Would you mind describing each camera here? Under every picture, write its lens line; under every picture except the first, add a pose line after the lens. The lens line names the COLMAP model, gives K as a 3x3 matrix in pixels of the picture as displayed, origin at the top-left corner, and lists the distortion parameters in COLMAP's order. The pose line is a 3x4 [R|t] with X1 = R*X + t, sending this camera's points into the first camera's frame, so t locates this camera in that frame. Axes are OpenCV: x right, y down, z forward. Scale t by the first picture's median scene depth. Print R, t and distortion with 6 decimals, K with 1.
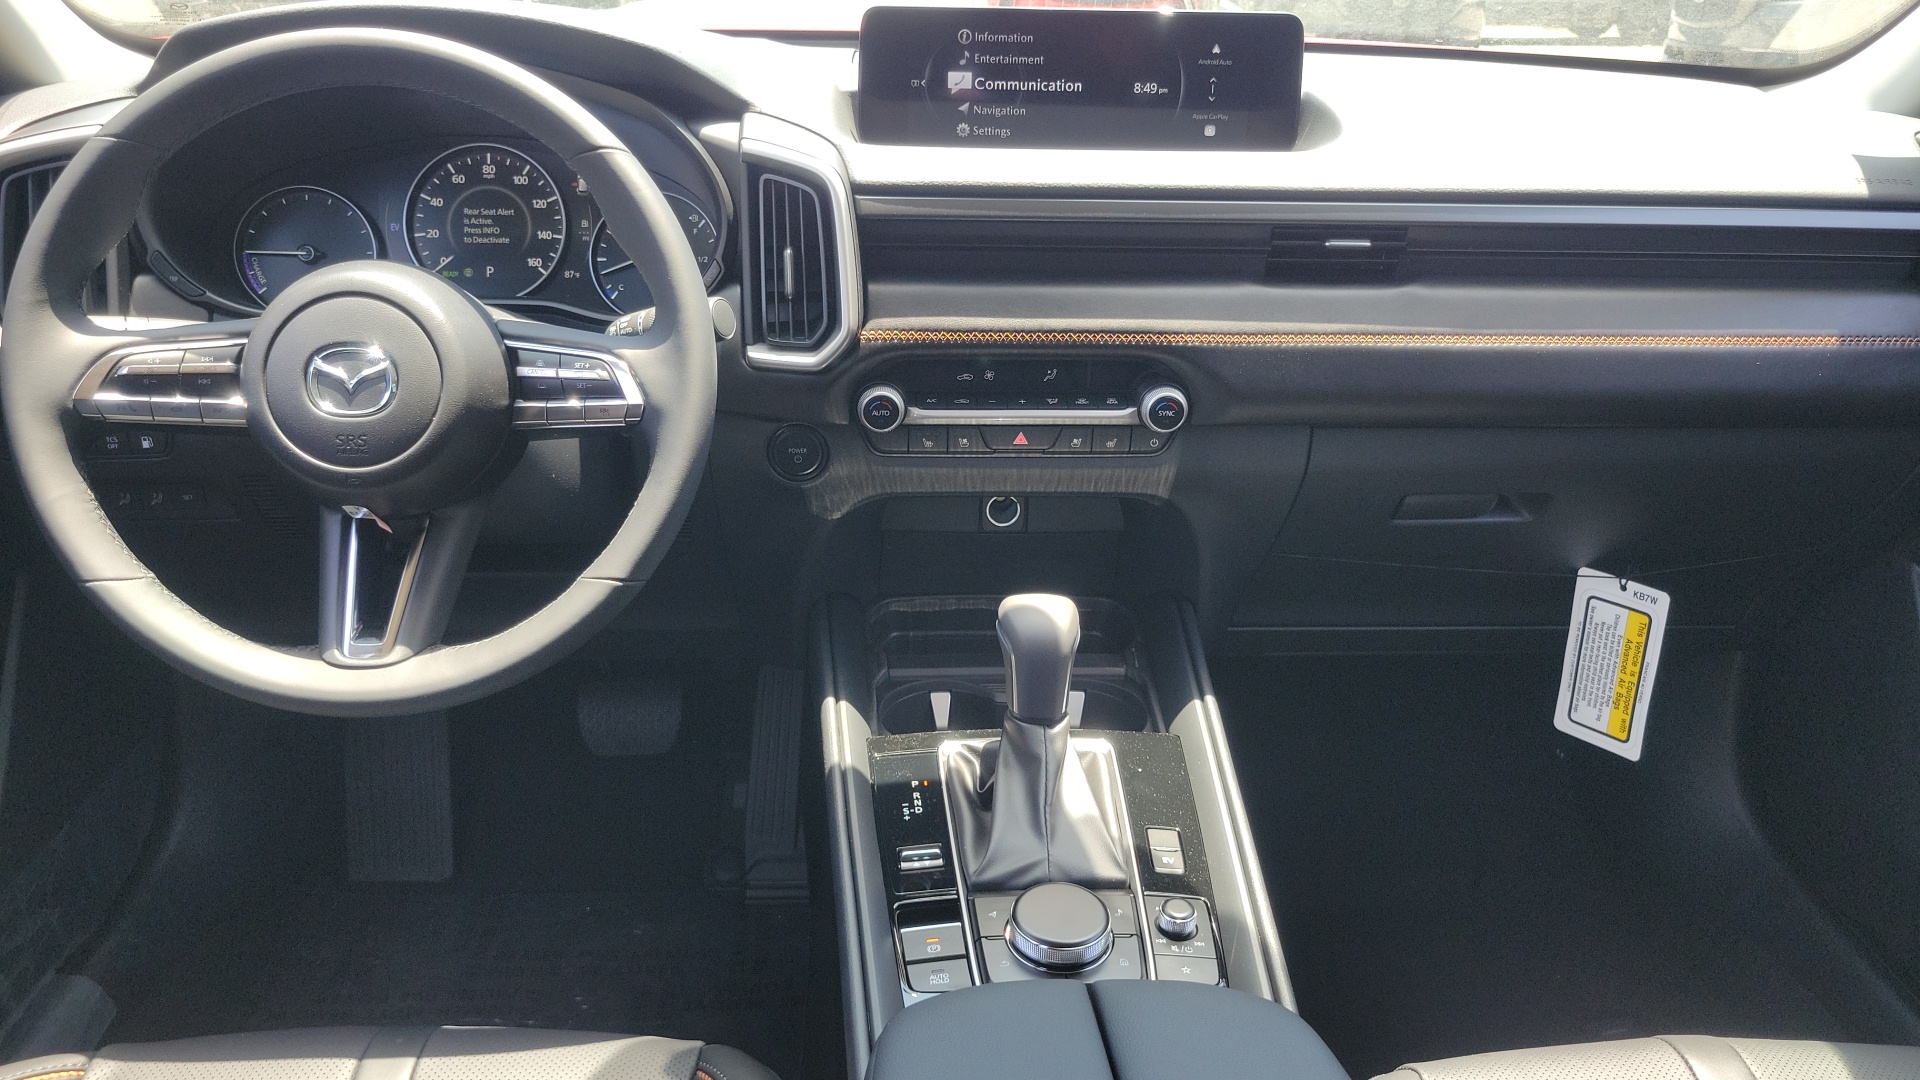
lens RADIAL K [[1460.0, 0, 968.8], [0, 1460.0, 543.5], [0, 0, 1]] dist [0.026825, -0.007031]
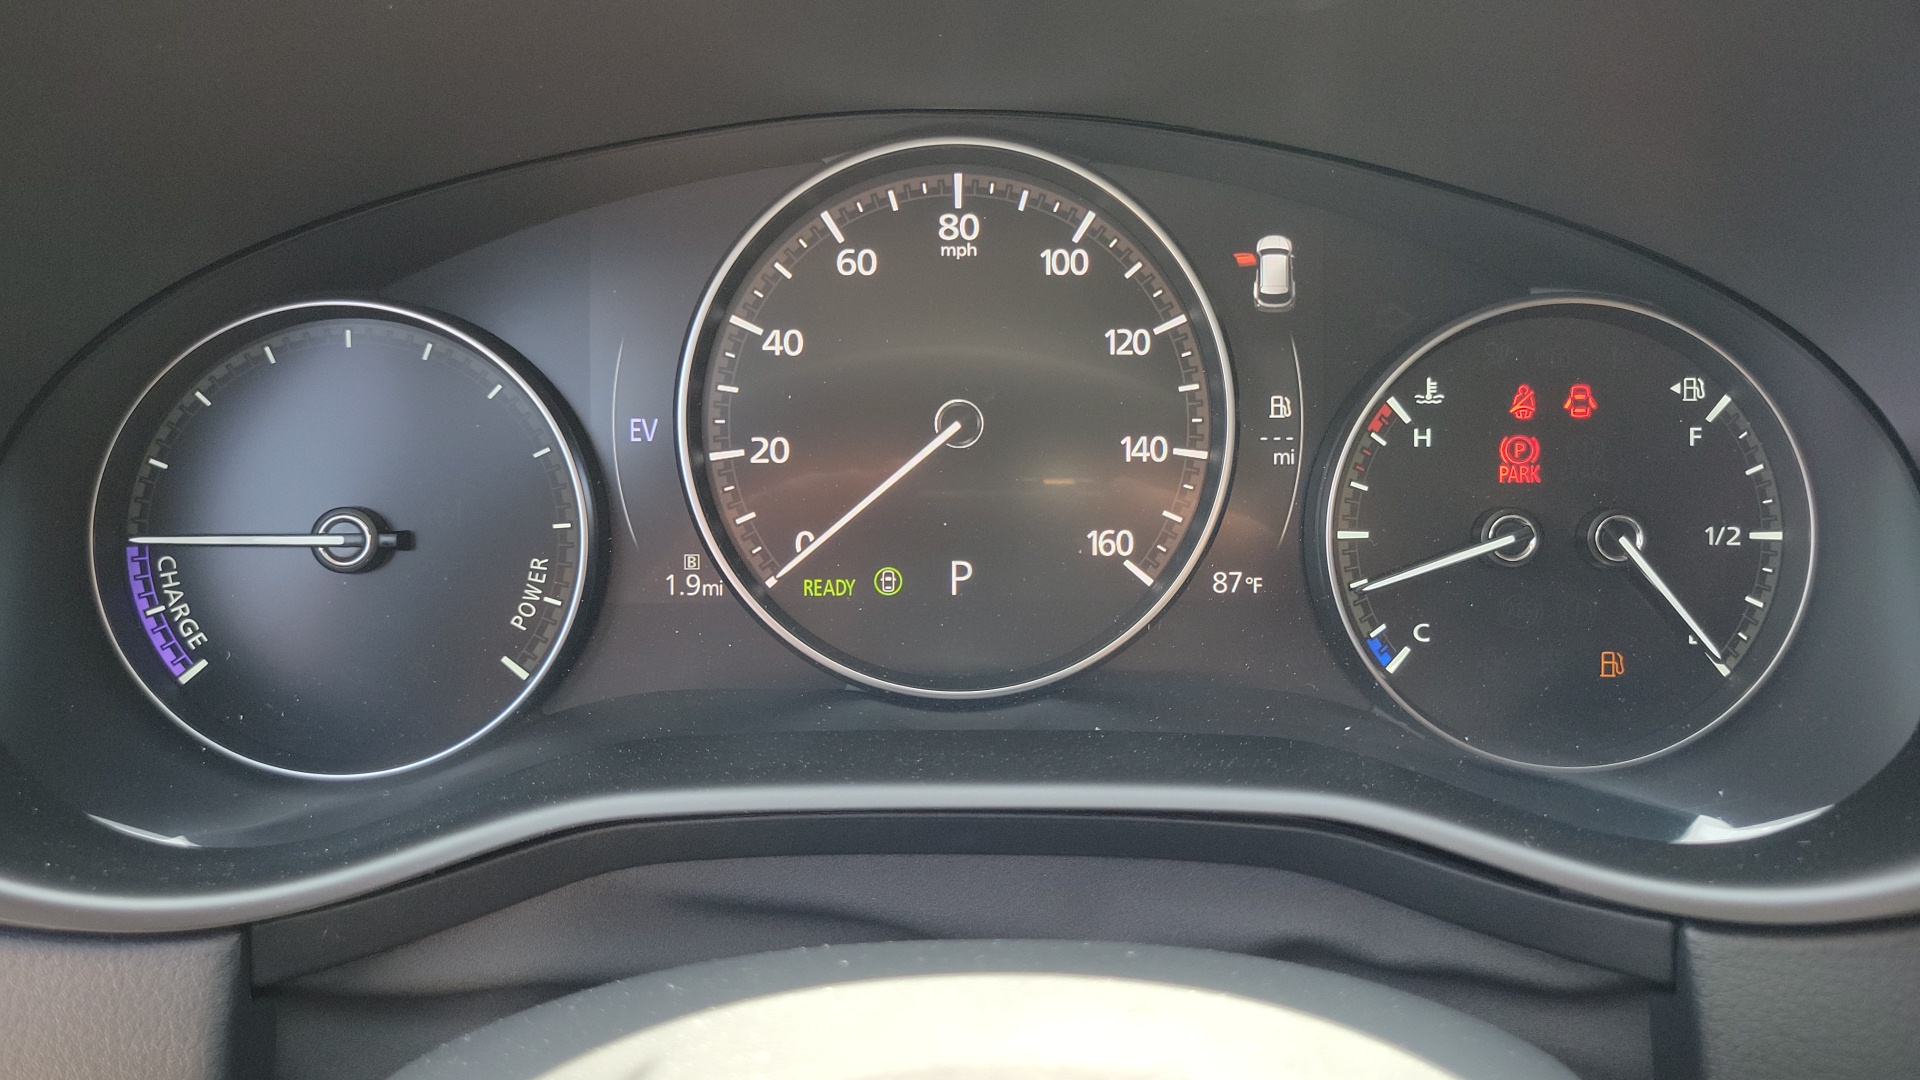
lens RADIAL K [[1507.2, 0, 963.4], [0, 1507.2, 537.4], [0, 0, 1]] dist [0.008928, -0.000007]
pose [[0.998864, -0.002582, -0.047589, -0.350341], [0.002268, 0.999975, -0.006647, -0.214933], [0.047605, 0.006531, 0.998845, 0.787023]]
